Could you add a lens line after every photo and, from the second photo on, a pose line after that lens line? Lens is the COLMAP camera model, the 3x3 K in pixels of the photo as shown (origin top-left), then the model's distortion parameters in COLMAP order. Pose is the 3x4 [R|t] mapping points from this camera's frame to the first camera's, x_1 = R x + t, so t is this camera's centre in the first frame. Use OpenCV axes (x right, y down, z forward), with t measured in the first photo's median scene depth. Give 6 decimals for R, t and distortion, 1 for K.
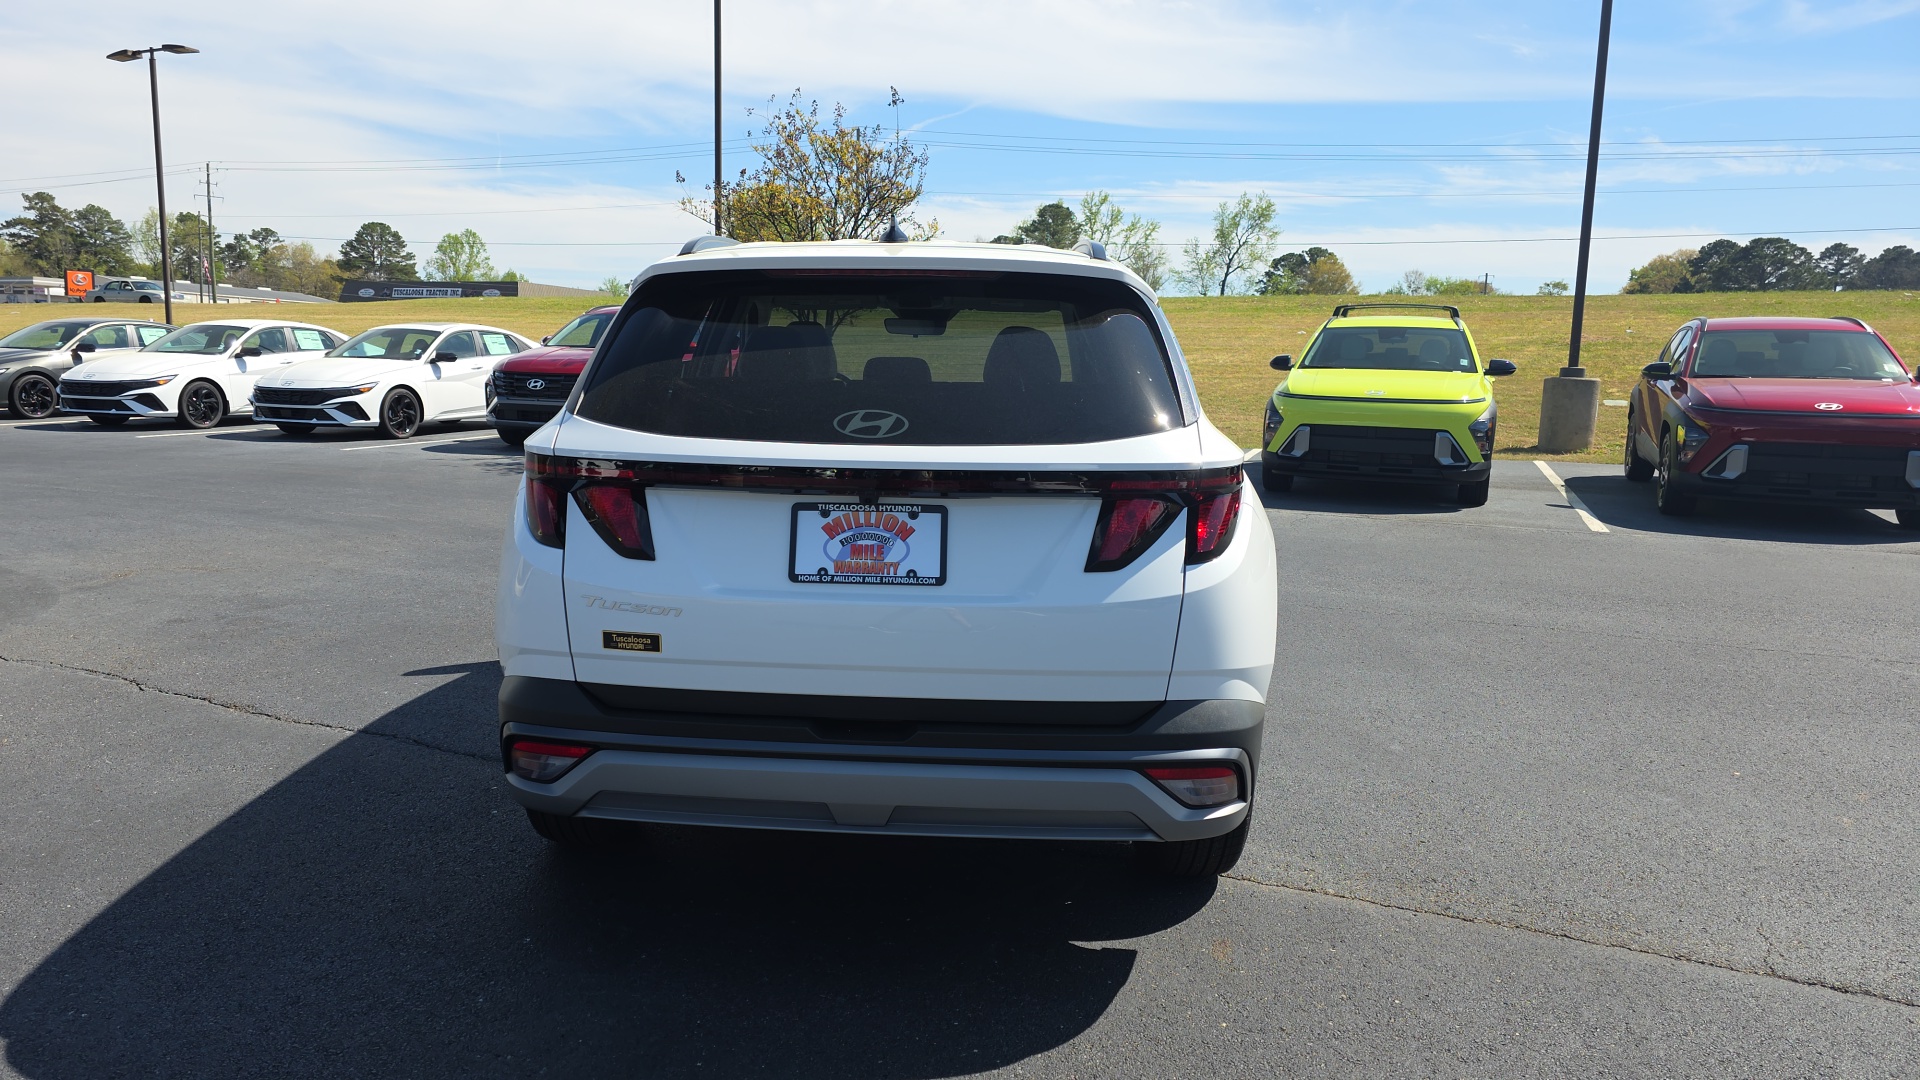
lens RADIAL K [[1316.0, 0, 900.9], [0, 1316.0, 531.9], [0, 0, 1]] dist [0.052419, -0.051421]
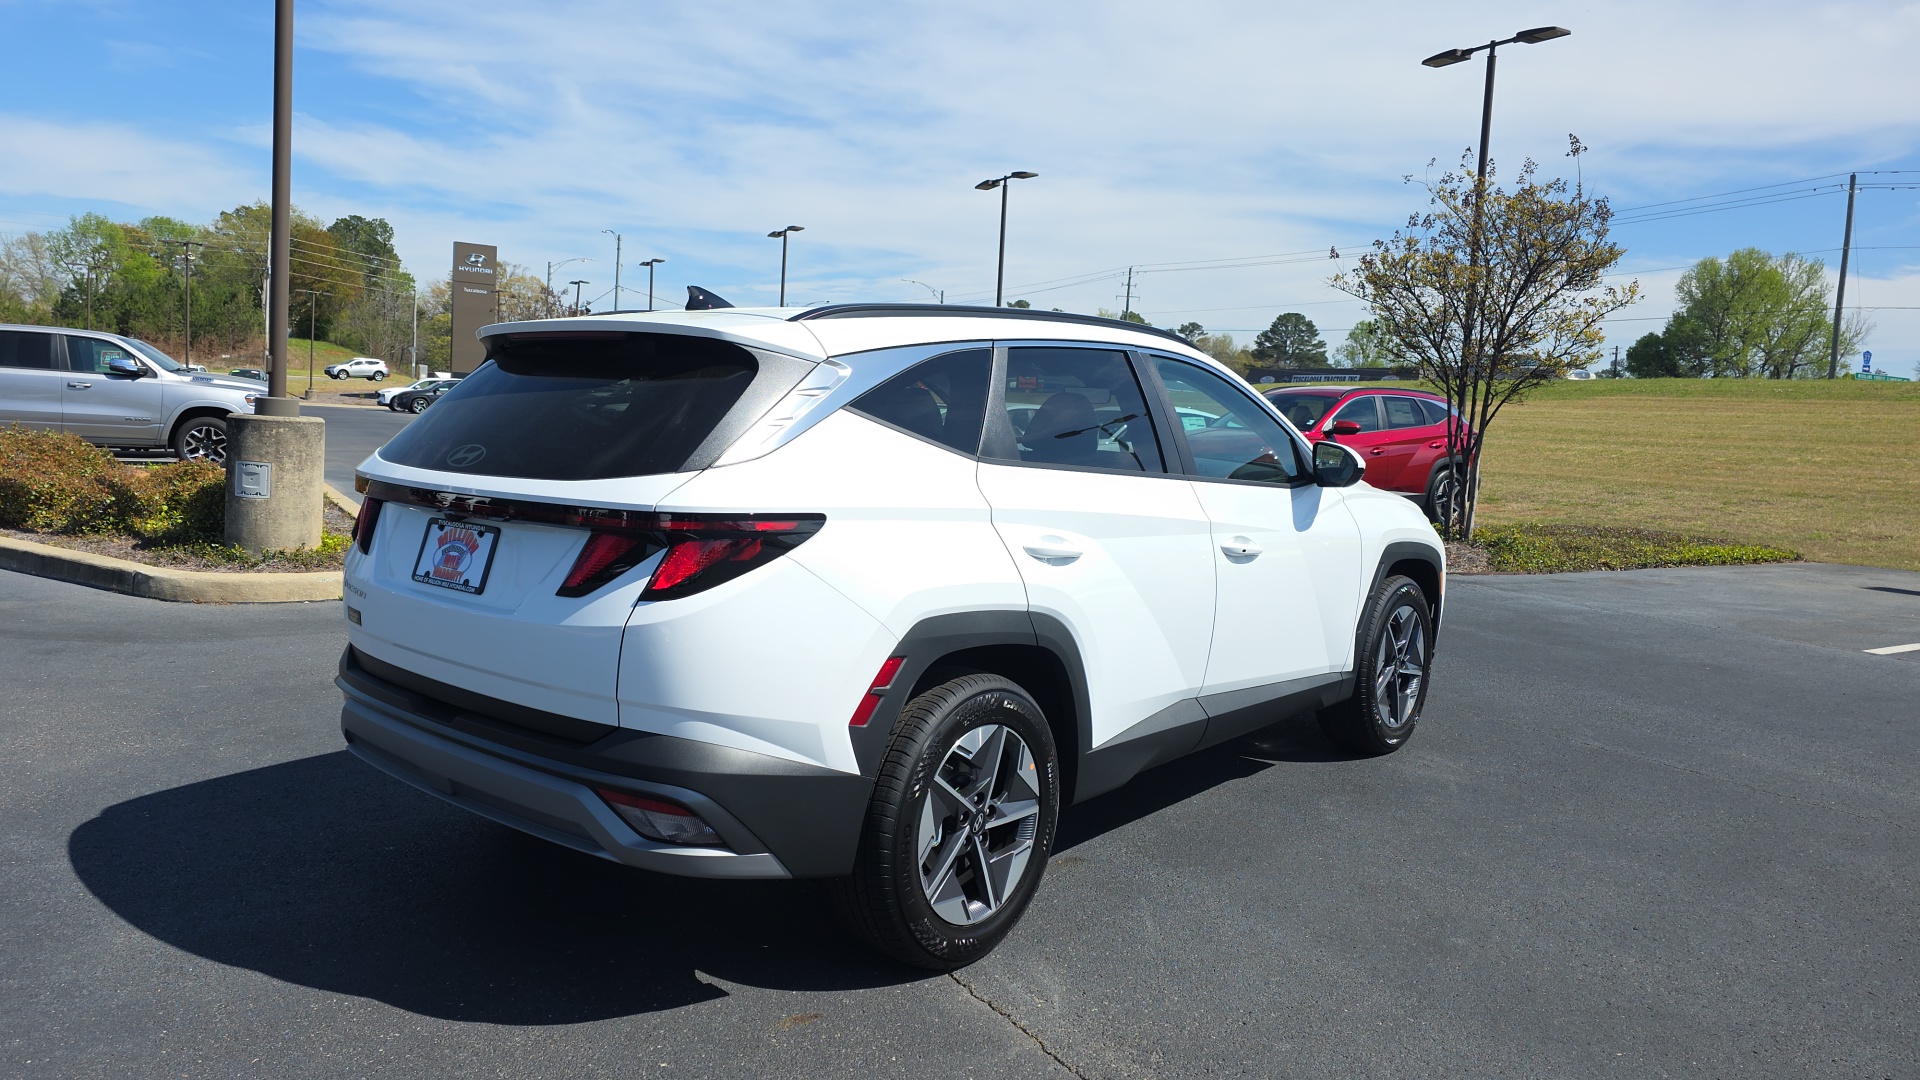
lens RADIAL K [[1337.4, 0, 922.8], [0, 1337.4, 532.5], [0, 0, 1]] dist [0.052918, -0.054818]
pose [[0.772324, 0.068535, -0.631520, 0.276540], [-0.110462, 0.993506, -0.027272, -0.006366], [0.625550, 0.090822, 0.774880, 0.080048]]
